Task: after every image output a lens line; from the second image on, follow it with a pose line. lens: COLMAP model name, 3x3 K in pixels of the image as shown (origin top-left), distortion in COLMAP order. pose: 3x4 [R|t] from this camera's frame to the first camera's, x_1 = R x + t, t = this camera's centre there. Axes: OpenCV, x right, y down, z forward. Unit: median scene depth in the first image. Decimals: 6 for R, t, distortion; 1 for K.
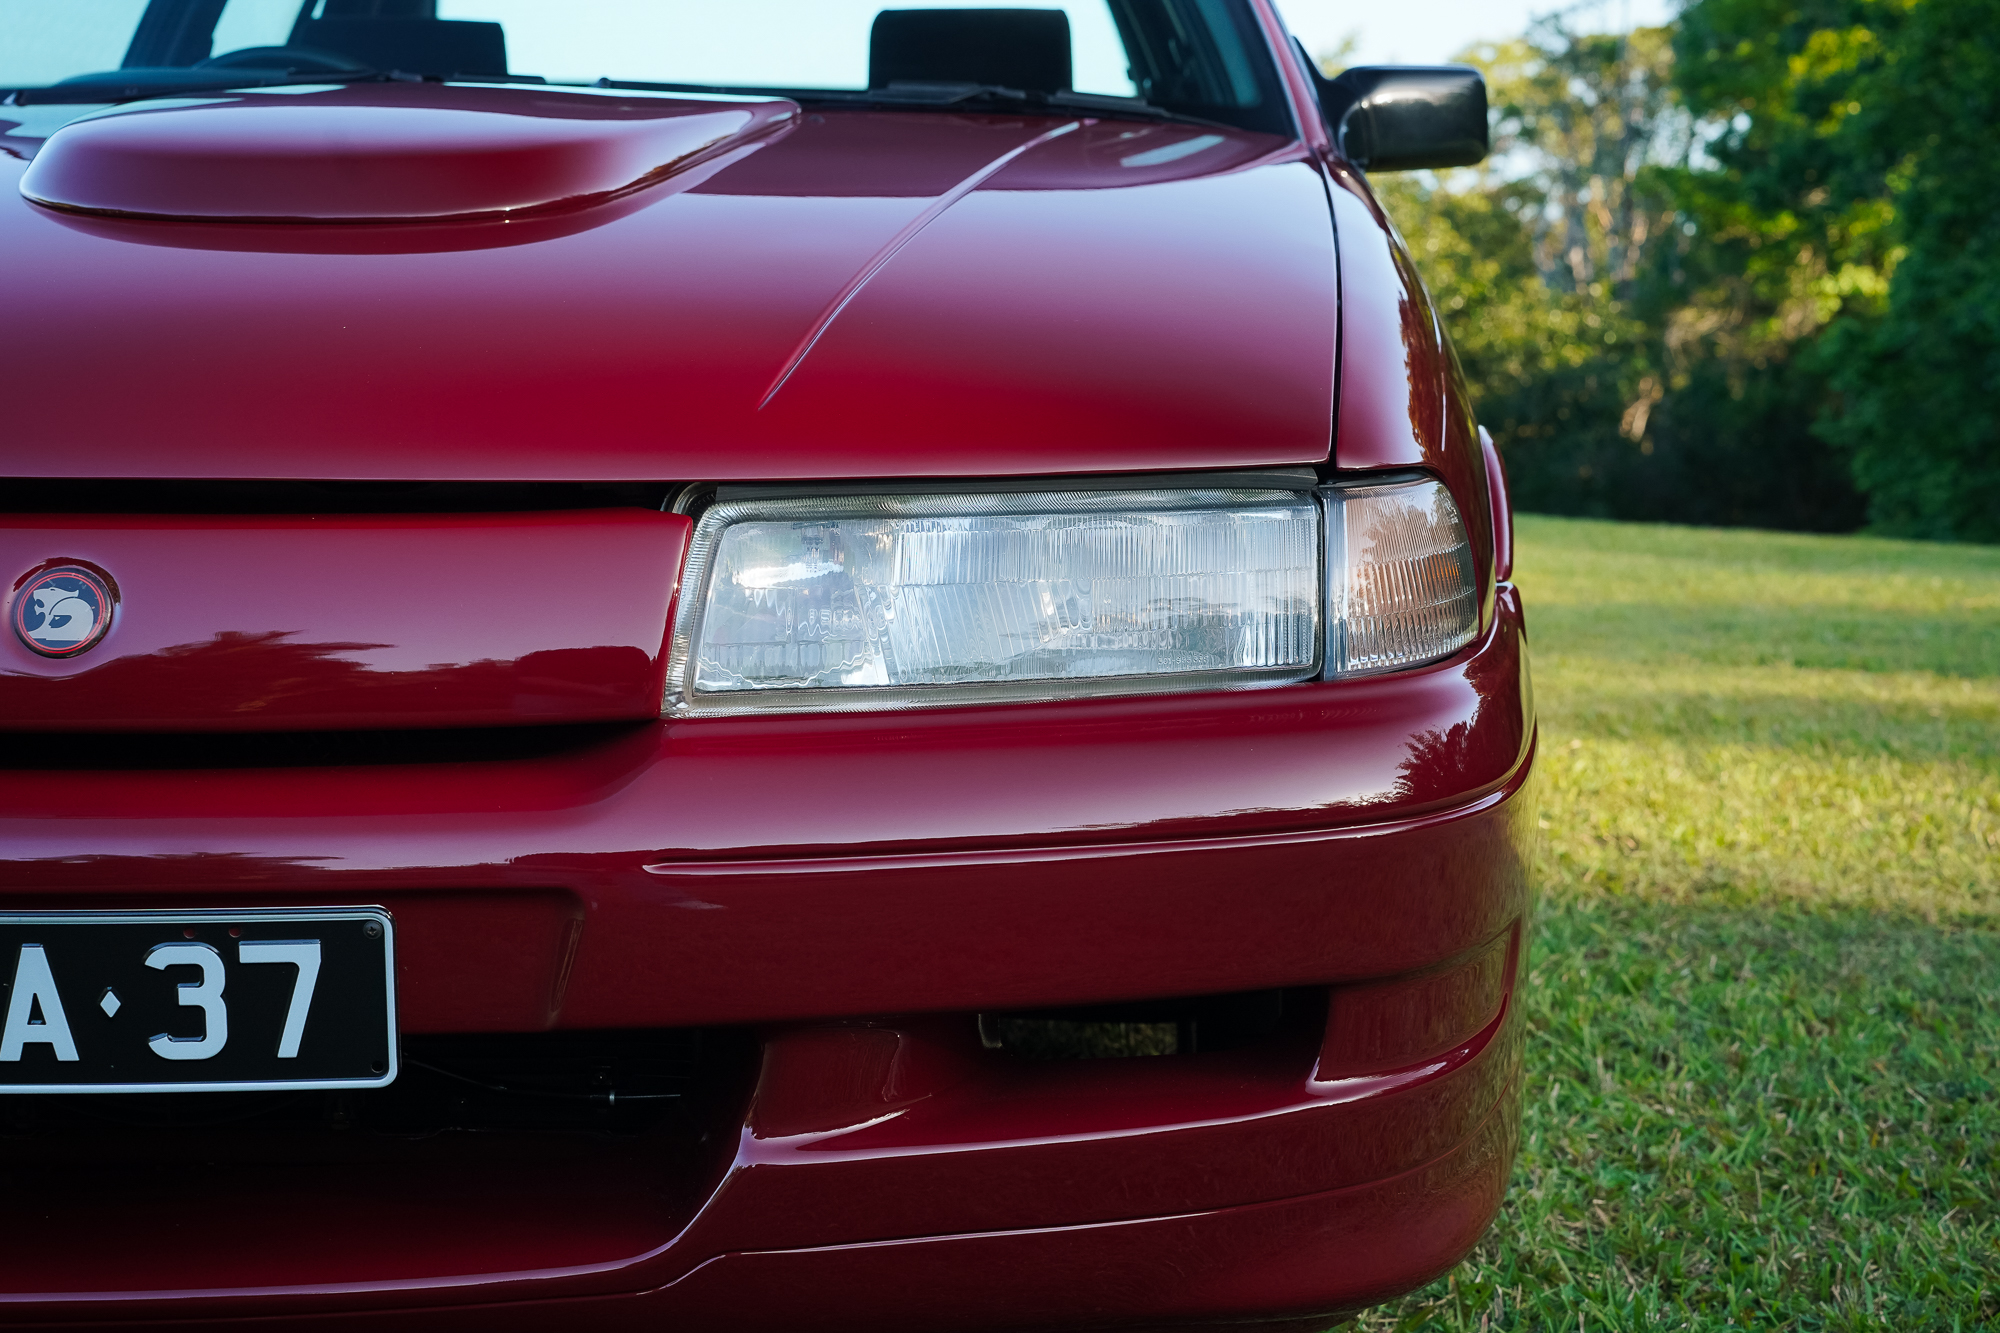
lens RADIAL K [[2942.0, 0, 948.6], [0, 2942.0, 671.6], [0, 0, 1]] dist [0.107899, 0.903796]
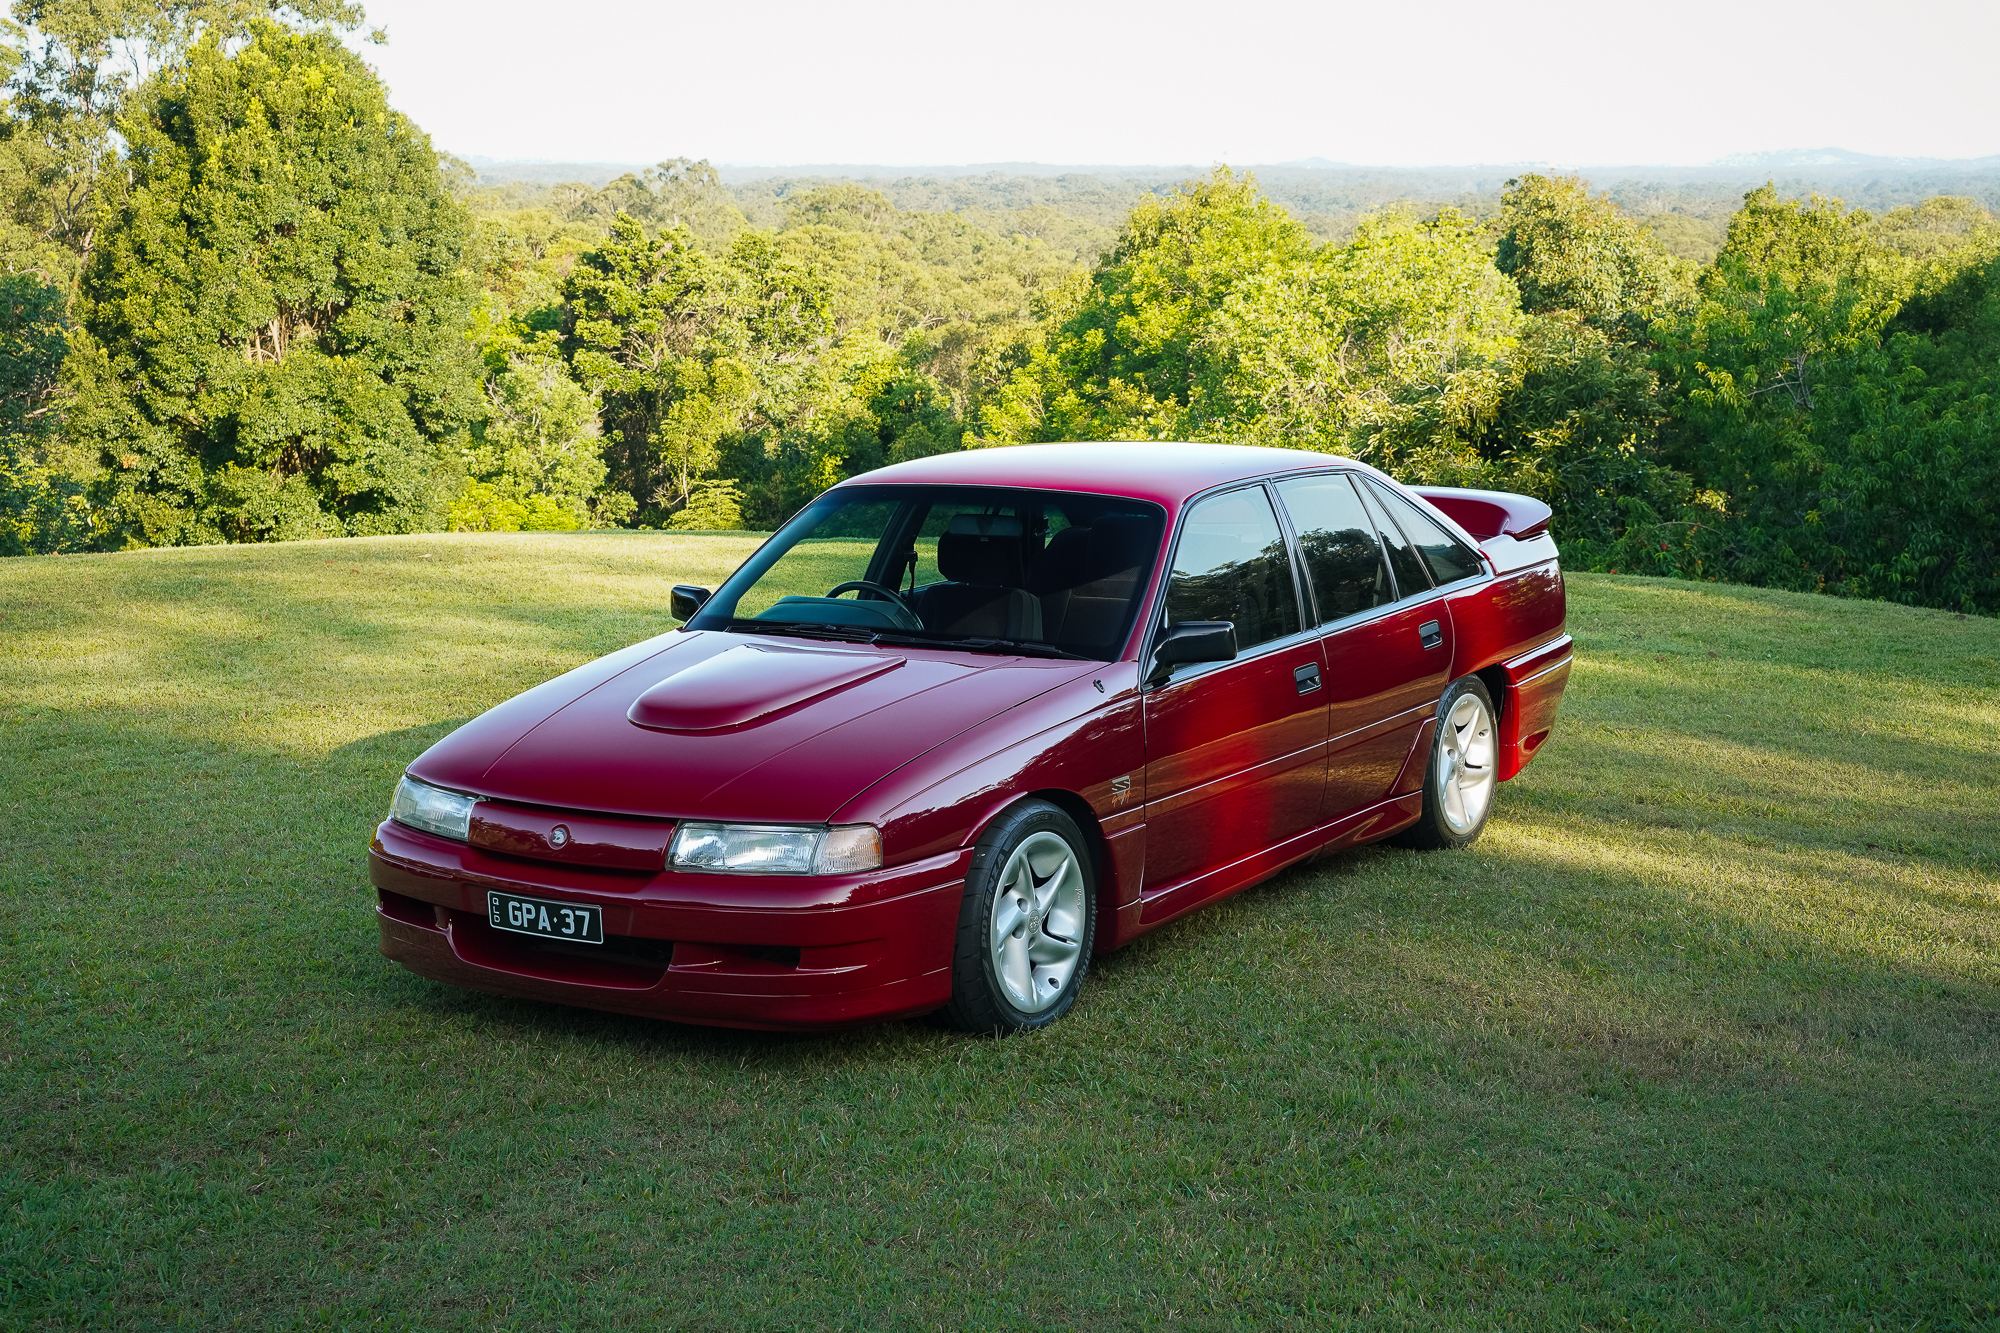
lens RADIAL K [[3004.0, 0, 904.0], [0, 3004.0, 669.0], [0, 0, 1]] dist [0.143967, 0.050093]
pose [[0.858921, 0.062993, -0.508220, 1.409703], [-0.058338, 0.997981, 0.025103, -0.238711], [0.508775, 0.008087, 0.860861, -1.547579]]
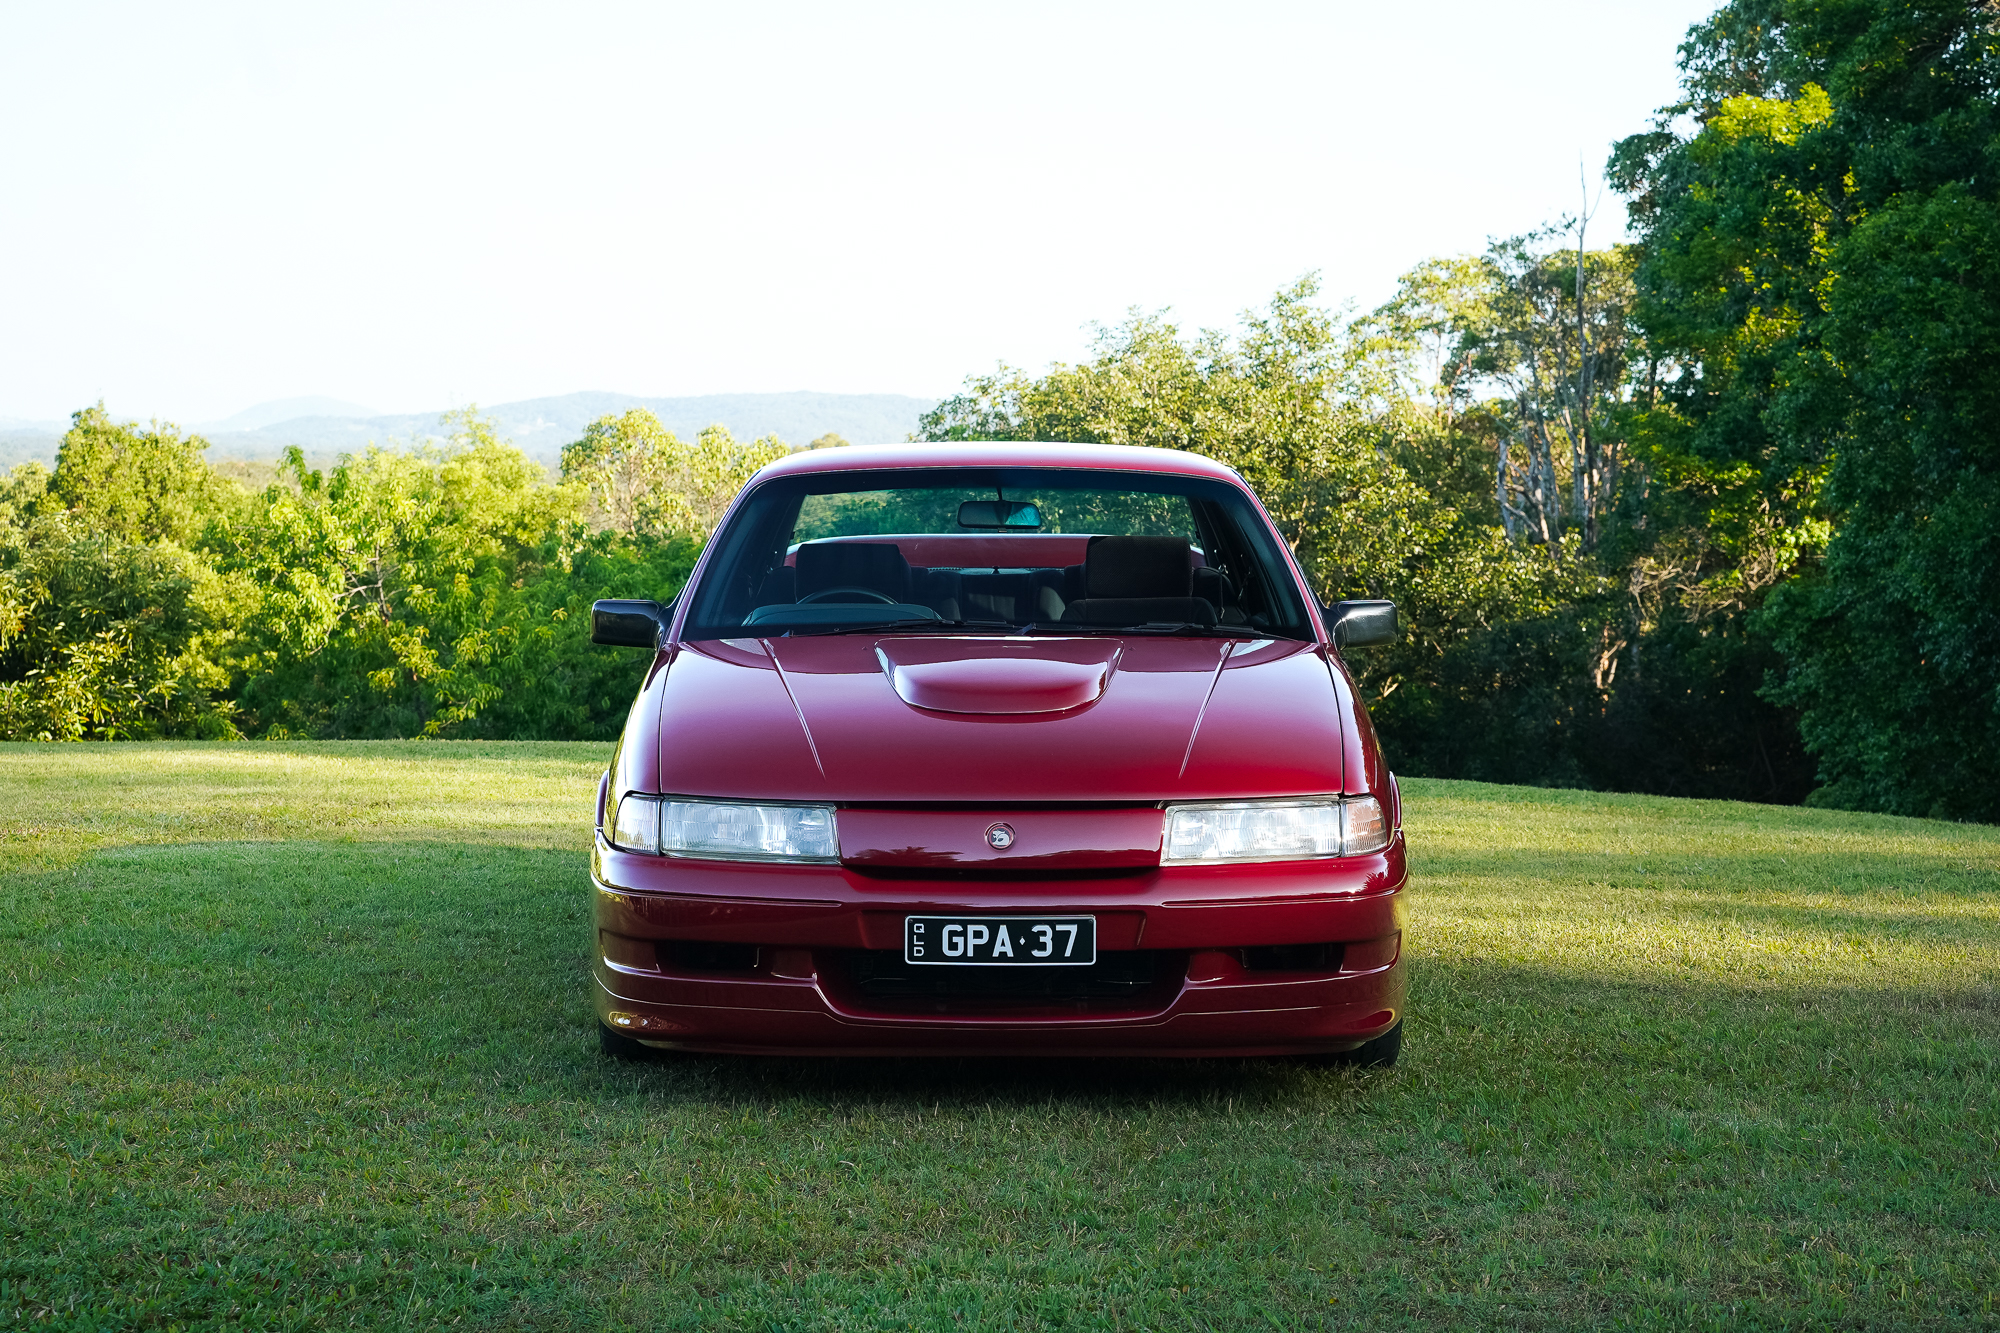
lens RADIAL K [[3409.1, 0, 1000.0], [0, 3409.1, 666.5], [0, 0, 1]] dist [0.177991, 0.004916]
pose [[0.998933, -0.000860, 0.046167, -0.267088], [0.004623, 0.996665, -0.081472, 0.061386], [-0.045943, 0.081599, 0.995606, -1.742965]]
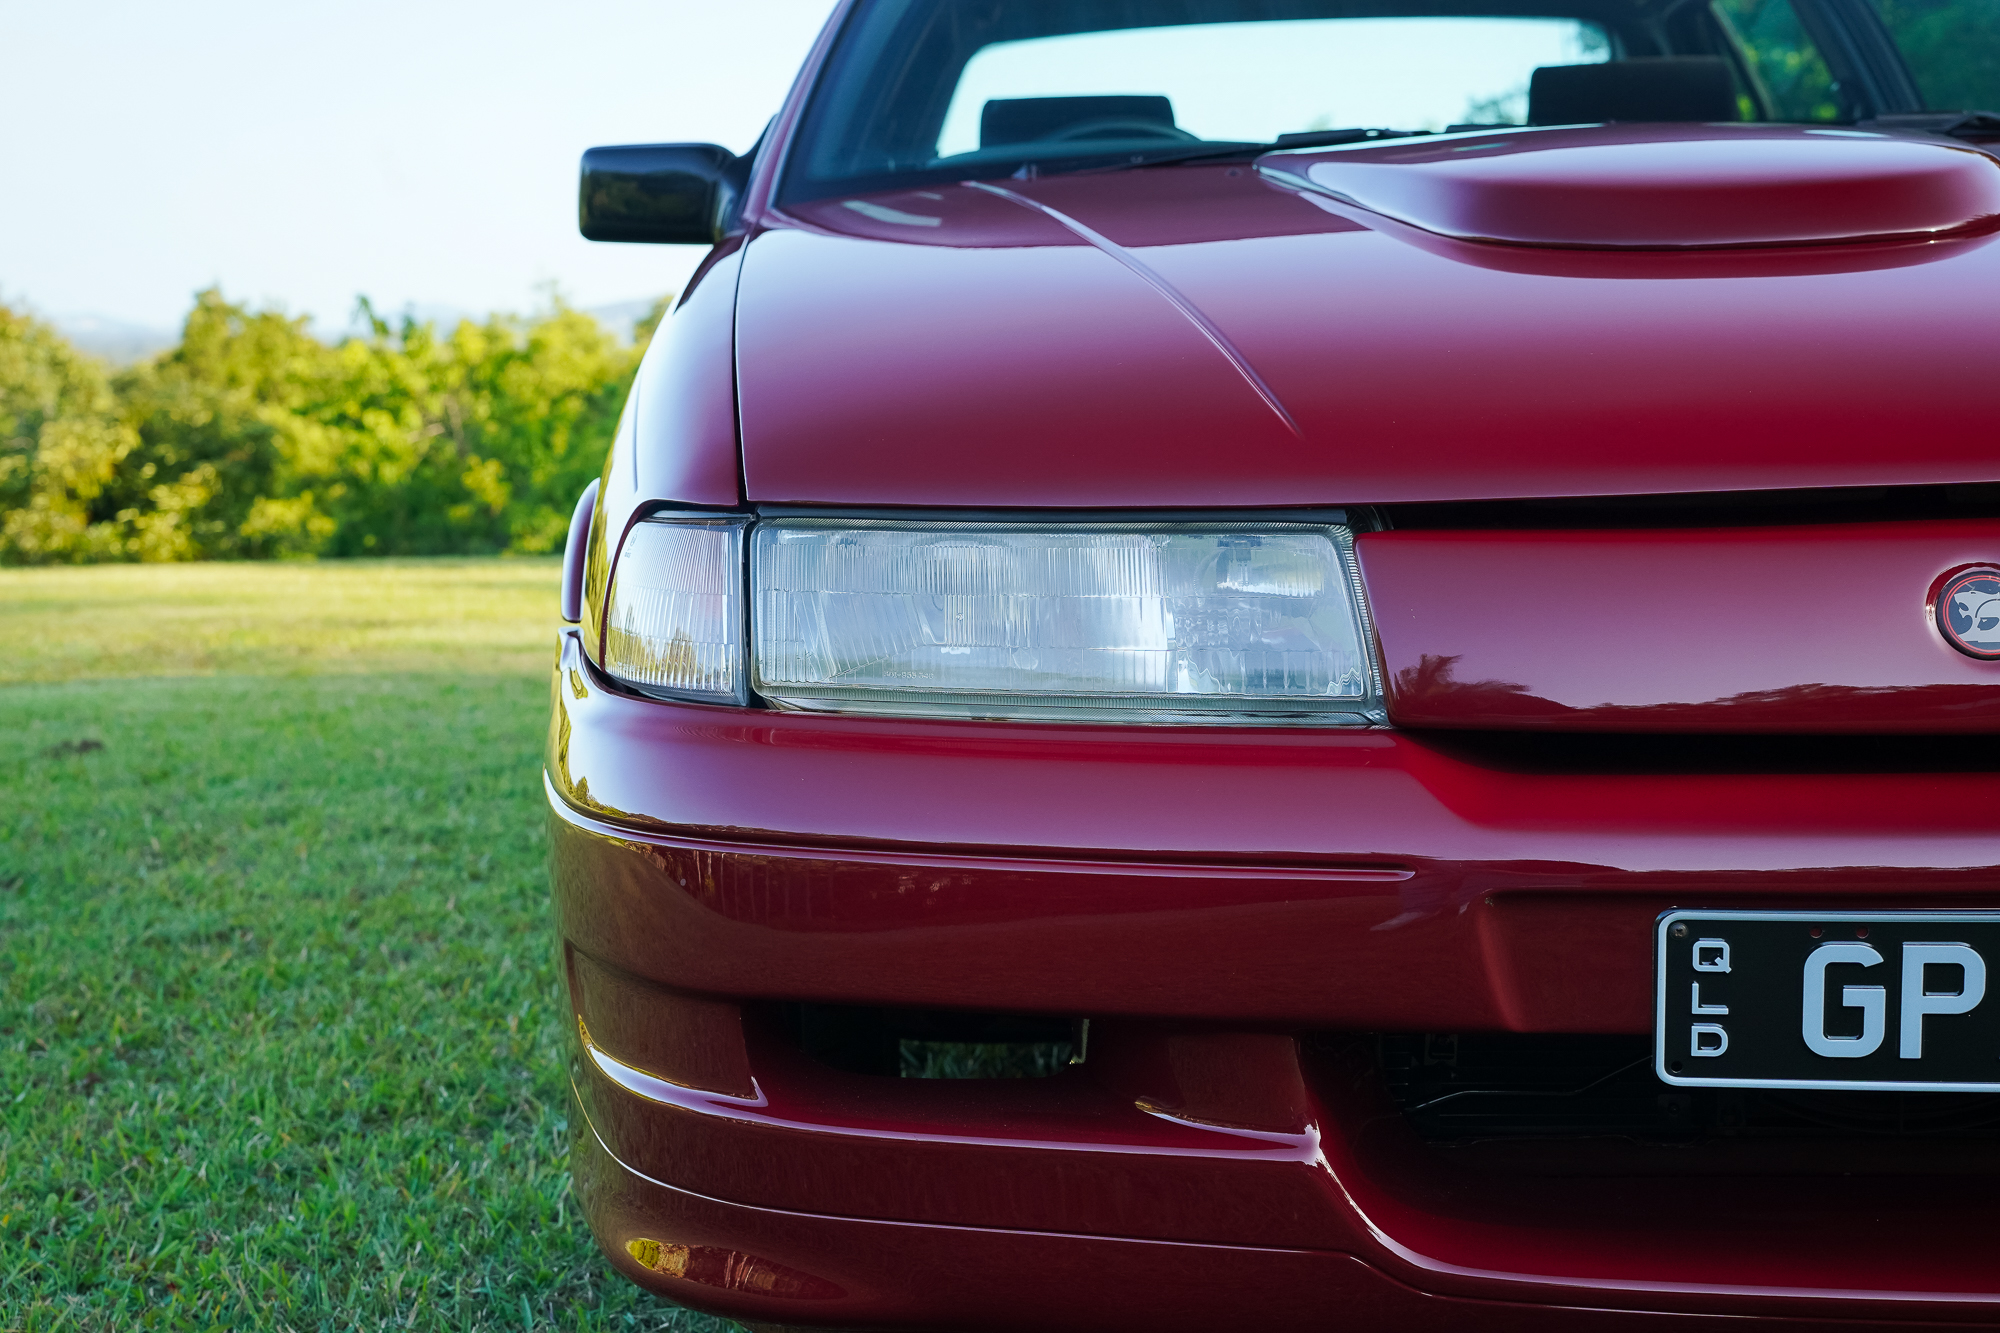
lens RADIAL K [[2839.0, 0, 1000.0], [0, 2839.0, 666.5], [0, 0, 1]] dist [0.215243, 0.054371]
pose [[0.998733, -0.028982, 0.041129, -0.364178], [0.030125, 0.999170, -0.027427, 0.007931], [-0.040300, 0.028631, 0.998777, 0.017005]]
